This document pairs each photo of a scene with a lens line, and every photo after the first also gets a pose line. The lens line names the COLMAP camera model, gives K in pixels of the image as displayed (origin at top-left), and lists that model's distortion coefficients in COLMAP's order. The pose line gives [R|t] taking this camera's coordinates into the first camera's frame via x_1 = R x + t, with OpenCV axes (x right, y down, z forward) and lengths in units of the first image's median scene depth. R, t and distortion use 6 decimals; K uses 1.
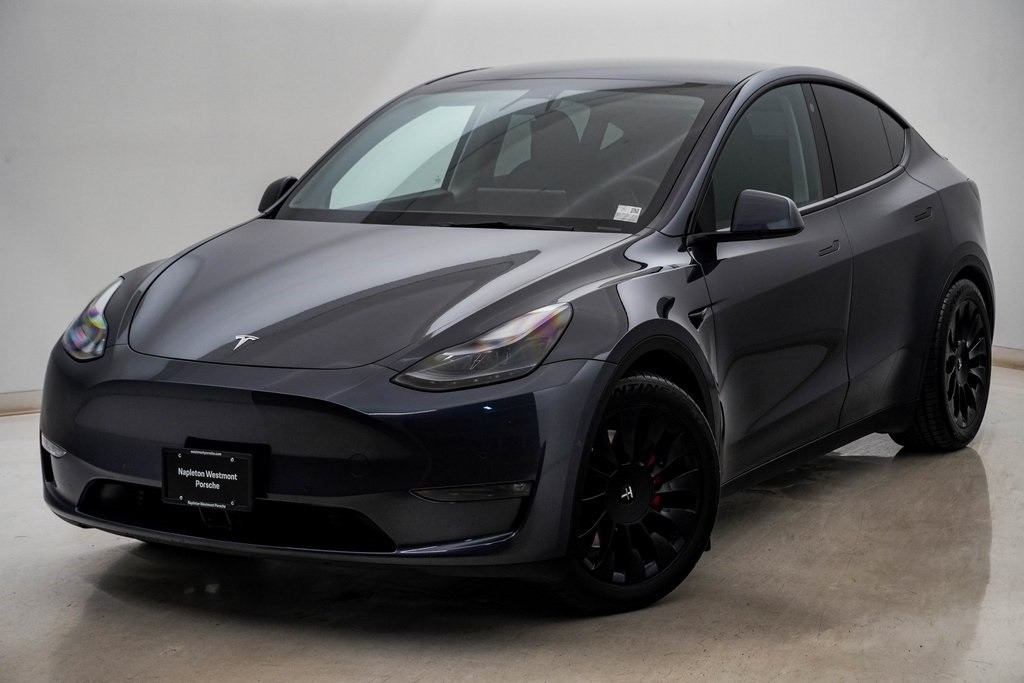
lens RADIAL K [[2195.8, 0, 495.4], [0, 2195.8, 353.6], [0, 0, 1]] dist [0.020952, 0.000000]
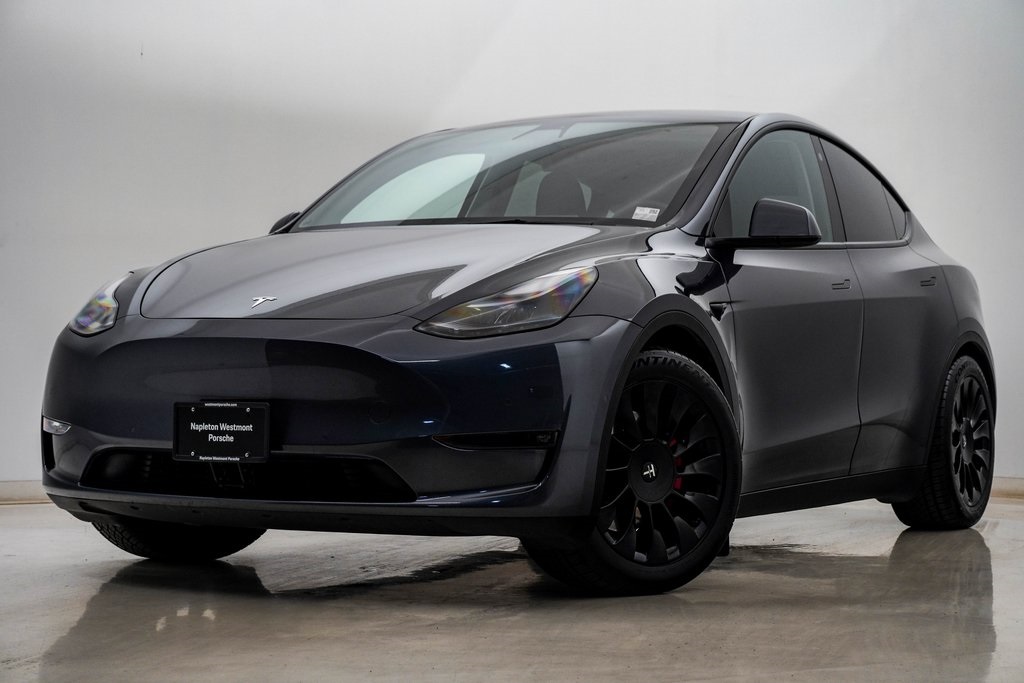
lens RADIAL K [[2195.8, 0, 513.1], [0, 2195.8, 341.1], [0, 0, 1]] dist [0.020952, 0.000000]
pose [[0.999393, 0.019025, 0.029168, -0.029728], [-0.014555, 0.989111, -0.146449, 0.149095], [-0.031637, 0.145935, 0.988788, 0.030027]]
